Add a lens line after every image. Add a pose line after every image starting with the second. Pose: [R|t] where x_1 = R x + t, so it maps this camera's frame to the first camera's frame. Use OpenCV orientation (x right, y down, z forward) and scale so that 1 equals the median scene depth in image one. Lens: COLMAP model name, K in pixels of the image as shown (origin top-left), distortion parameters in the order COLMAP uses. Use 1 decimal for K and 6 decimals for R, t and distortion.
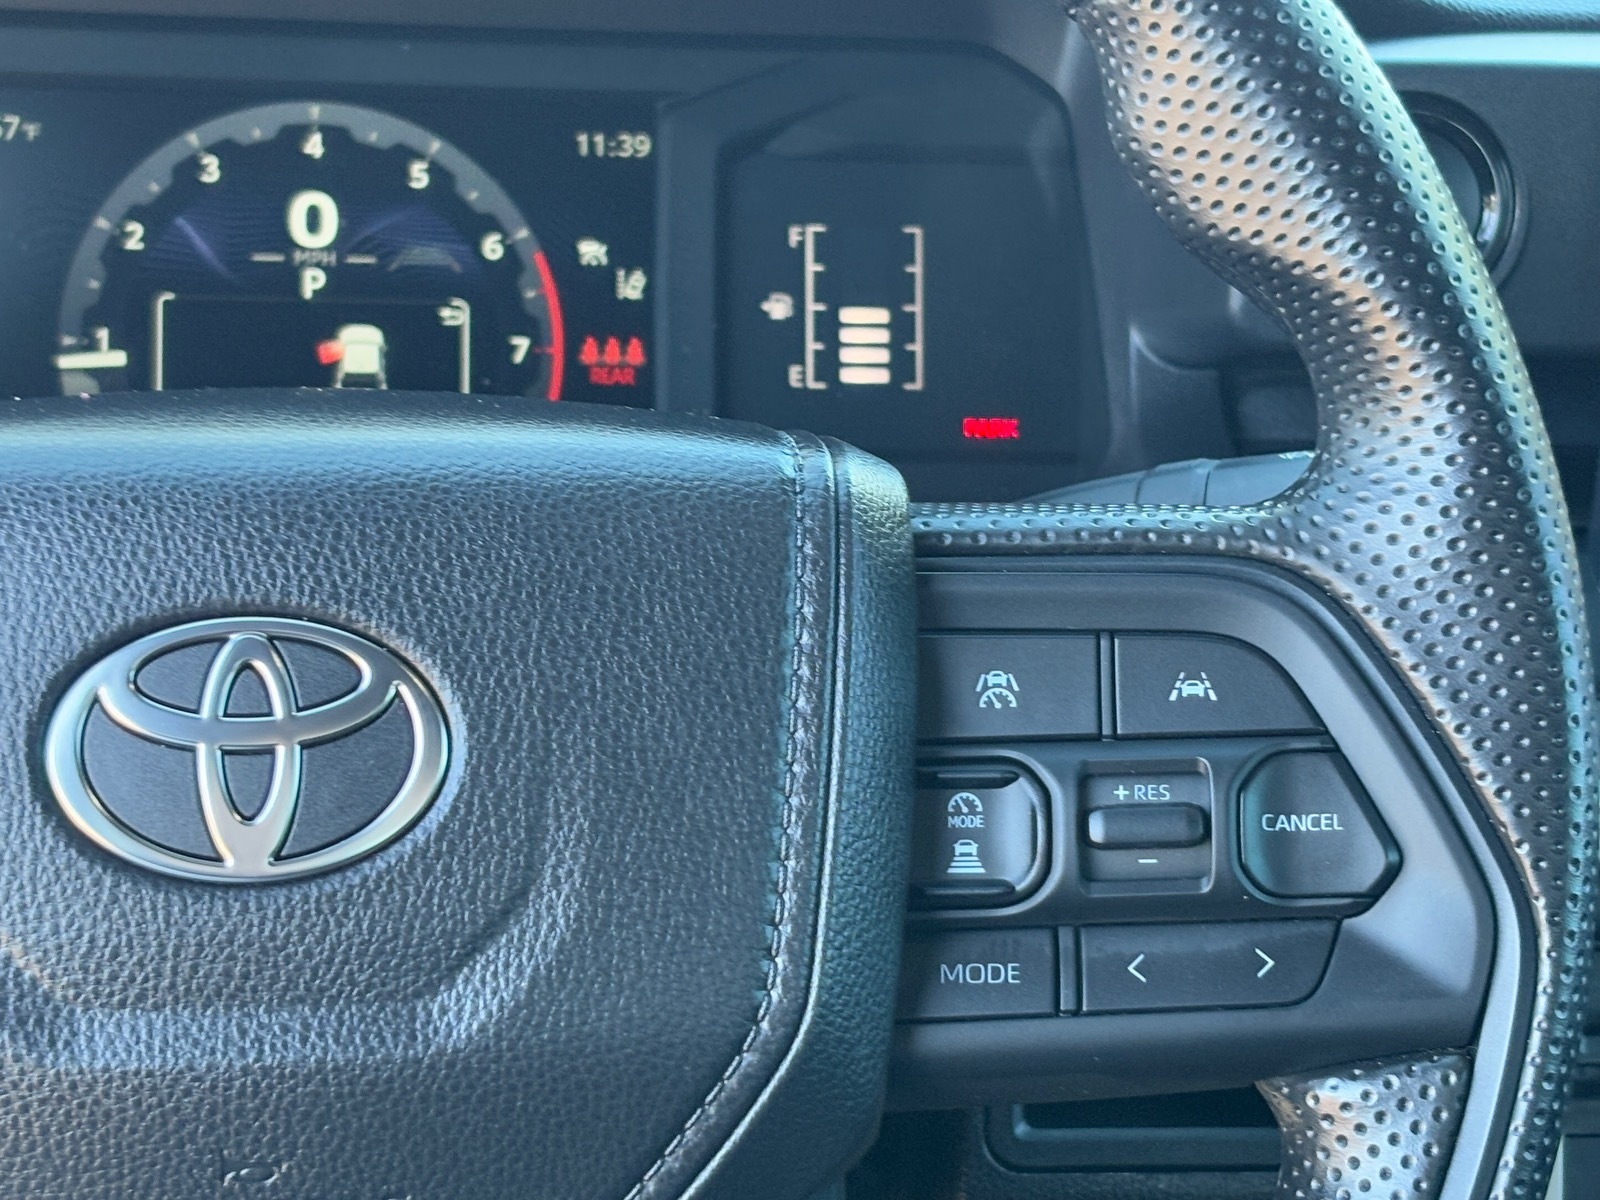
lens RADIAL K [[3483.8, 0, 848.1], [0, 3483.8, 618.4], [0, 0, 1]] dist [0.302861, -1.309153]
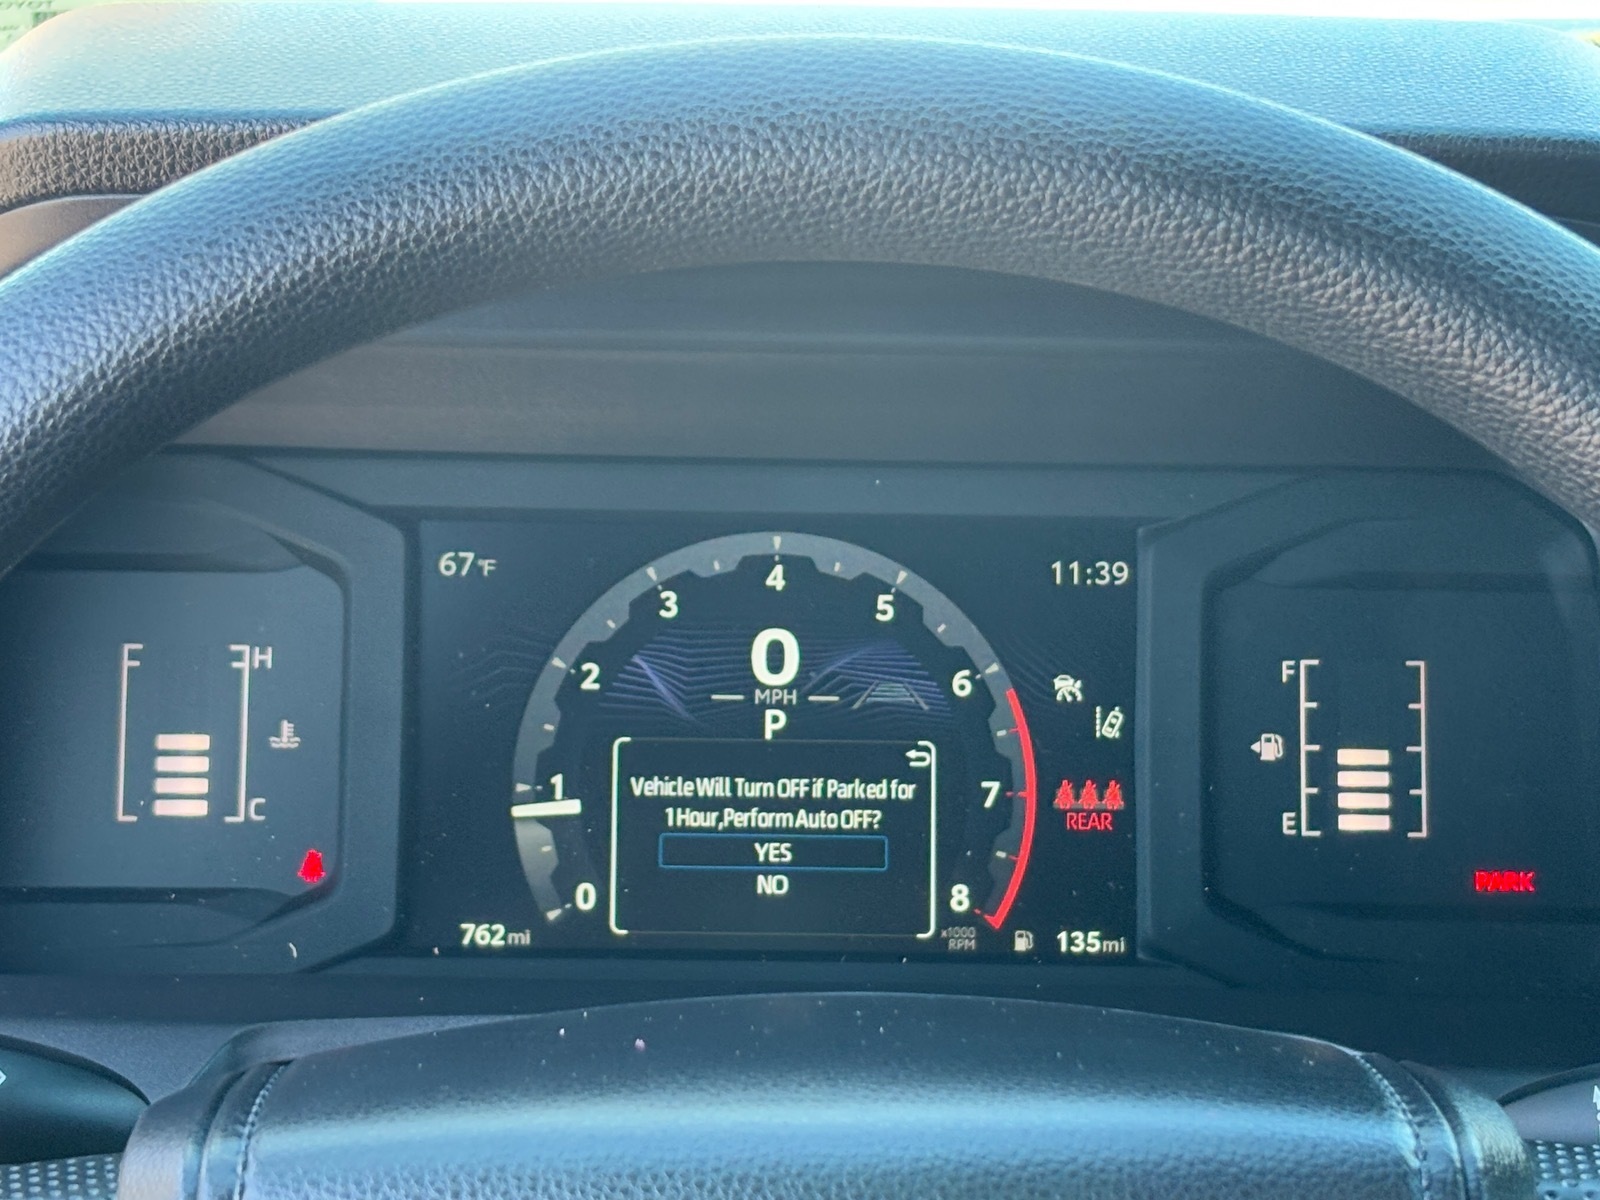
lens RADIAL K [[3683.7, 0, 763.8], [0, 3683.7, 551.8], [0, 0, 1]] dist [0.236409, -0.287206]
pose [[0.995542, 0.003434, -0.094255, -0.091365], [-0.006440, 0.999480, -0.031608, -0.163727], [0.094097, 0.032074, 0.995046, 0.016027]]
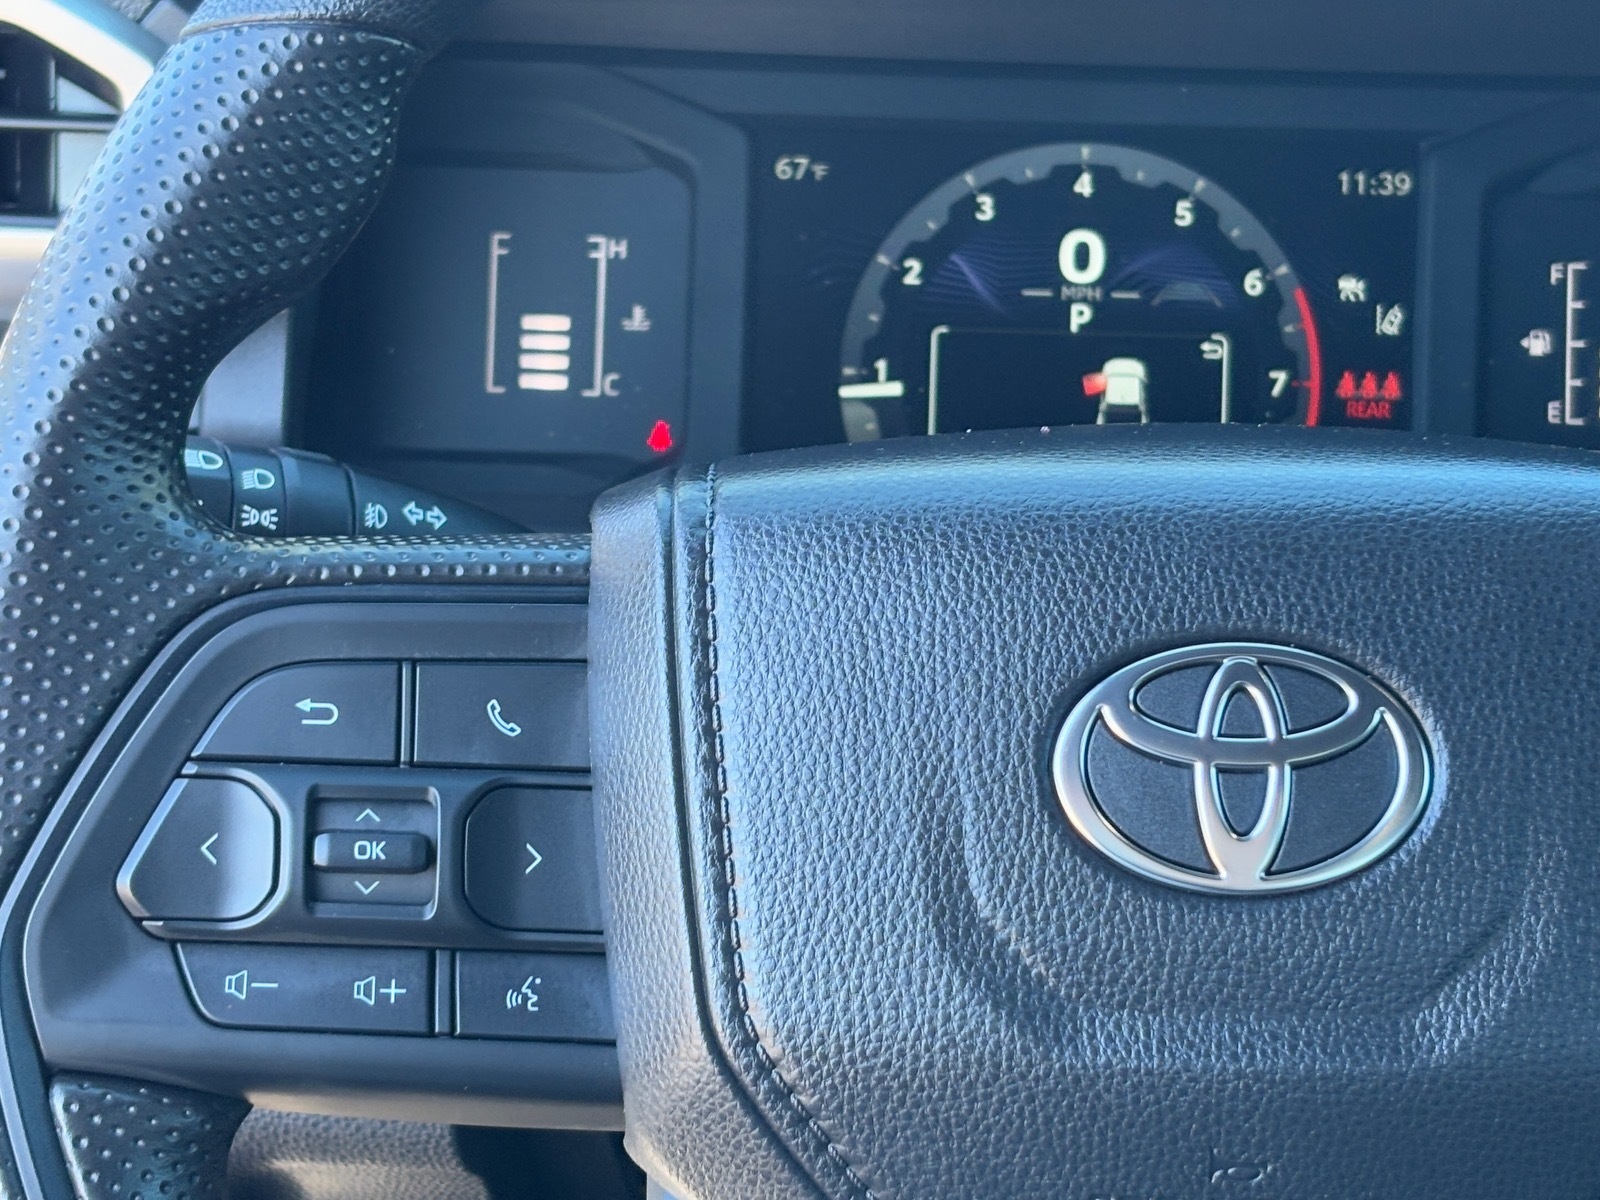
lens RADIAL K [[3507.8, 0, 745.8], [0, 3507.8, 600.4], [0, 0, 1]] dist [0.286078, -1.520250]
pose [[0.991308, 0.023982, -0.129358, -0.168167], [-0.025485, 0.999625, -0.009975, 0.001200], [0.129070, 0.013185, 0.991548, -0.061958]]
